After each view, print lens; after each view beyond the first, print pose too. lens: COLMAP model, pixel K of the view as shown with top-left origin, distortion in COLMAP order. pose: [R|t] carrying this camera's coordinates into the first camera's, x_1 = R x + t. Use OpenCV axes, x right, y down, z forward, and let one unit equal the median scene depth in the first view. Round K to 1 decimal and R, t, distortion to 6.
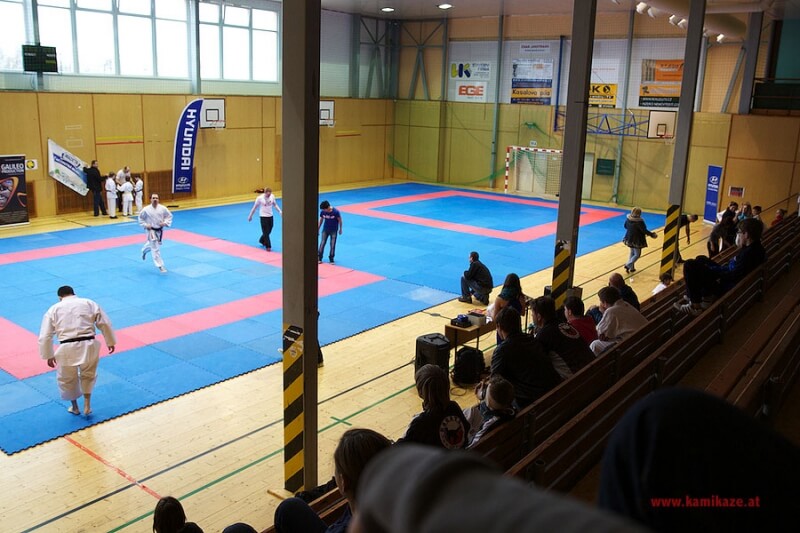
lens RADIAL K [[699.4, 0, 400.0], [0, 699.4, 266.5], [0, 0, 1]] dist [-0.100694, 0.073037]
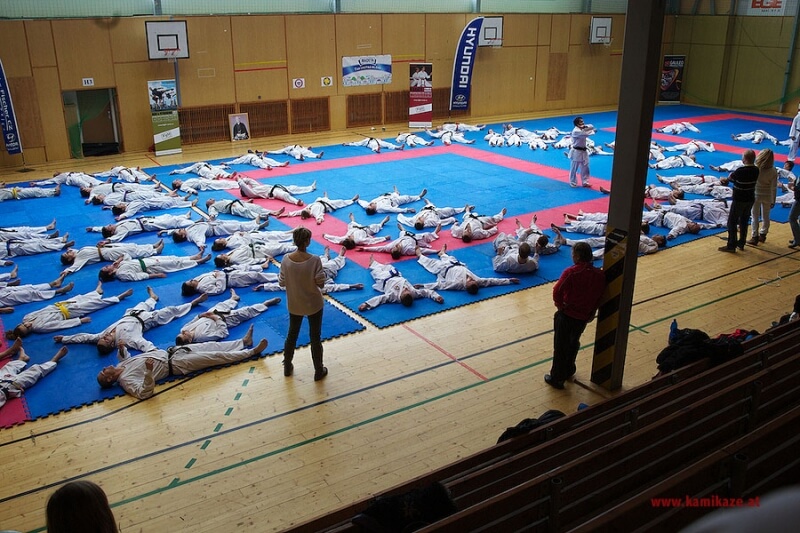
lens RADIAL K [[699.4, 0, 400.0], [0, 699.4, 266.5], [0, 0, 1]] dist [-0.100694, 0.073037]
pose [[0.938288, 0.083439, -0.335638, -0.023629], [-0.046613, 0.992116, 0.116333, 0.007775], [0.342698, -0.093509, 0.934780, -0.023145]]
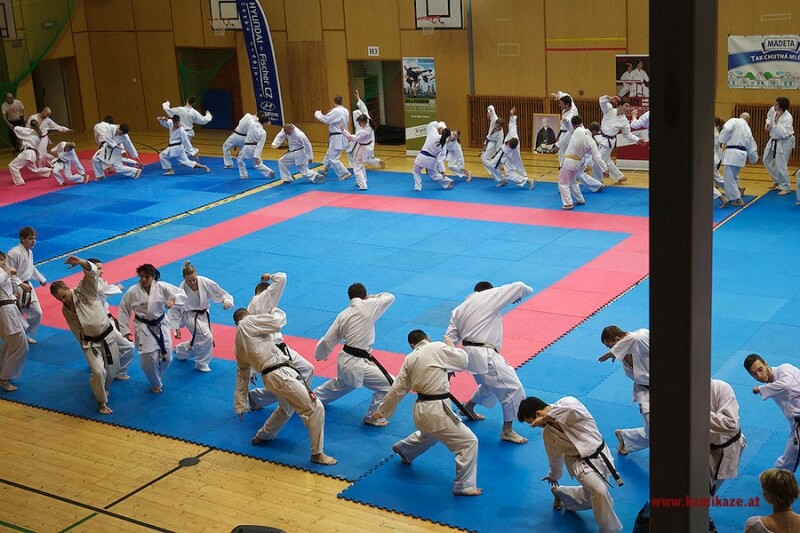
lens RADIAL K [[1157.7, 0, 400.0], [0, 1157.7, 266.5], [0, 0, 1]] dist [0.015549, 0.064614]
pose [[0.073481, 0.241601, -0.967589, 0.377910], [-0.173917, 0.958450, 0.226111, -0.130205], [0.982015, 0.151666, 0.112447, 0.472867]]
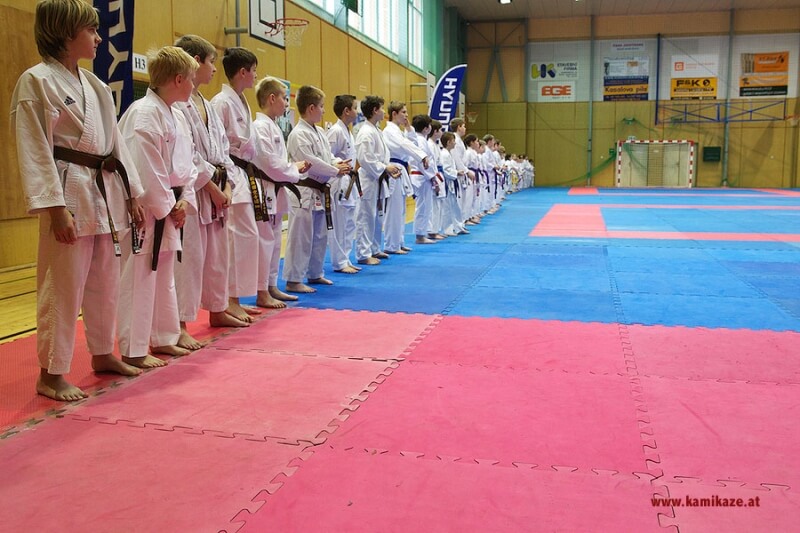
lens RADIAL K [[699.4, 0, 400.0], [0, 699.4, 266.5], [0, 0, 1]] dist [-0.100694, 0.073037]
pose [[0.912837, -0.094389, 0.397265, -0.587618], [0.131046, 0.989171, -0.066094, 0.035423], [-0.386724, 0.112393, 0.915321, 0.237770]]
